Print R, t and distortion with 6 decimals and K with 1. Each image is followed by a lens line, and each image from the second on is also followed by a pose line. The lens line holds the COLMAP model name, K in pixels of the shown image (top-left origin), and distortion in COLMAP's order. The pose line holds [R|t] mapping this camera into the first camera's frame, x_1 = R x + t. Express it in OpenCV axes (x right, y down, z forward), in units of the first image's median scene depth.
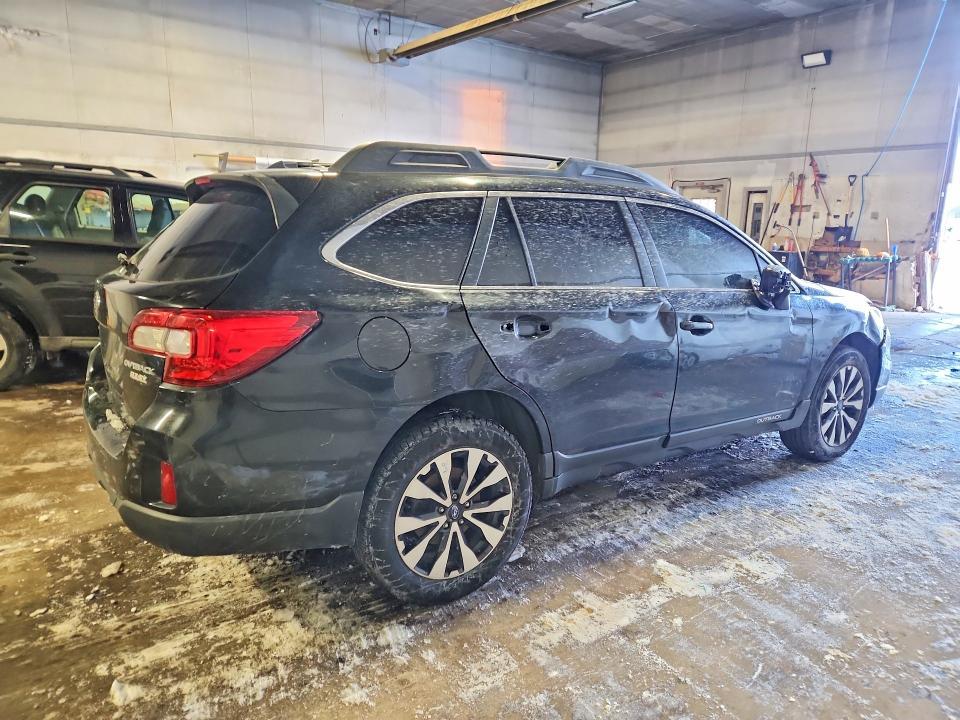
lens RADIAL K [[690.5, 0, 480.0], [0, 690.5, 360.0], [0, 0, 1]] dist [0.041832, -0.002955]
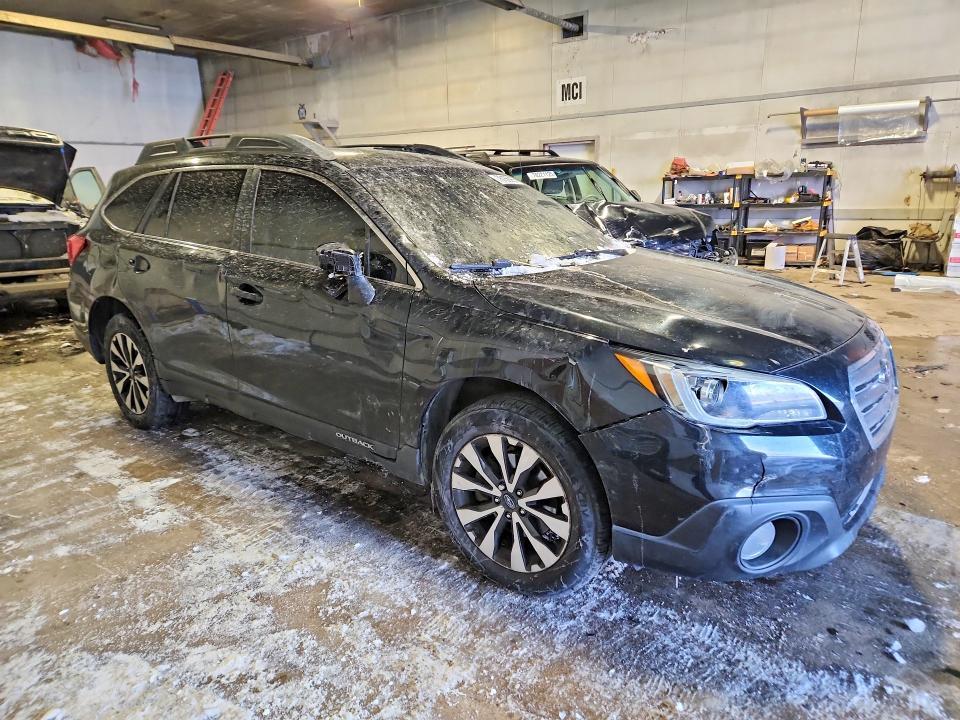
lens RADIAL K [[793.2, 0, 480.0], [0, 793.2, 360.0], [0, 0, 1]] dist [-0.012646, -0.009700]
pose [[0.178226, 0.175575, -0.968199, 1.391767], [-0.190287, 0.971528, 0.141151, -0.135939], [0.965415, 0.159079, 0.206561, 1.104245]]
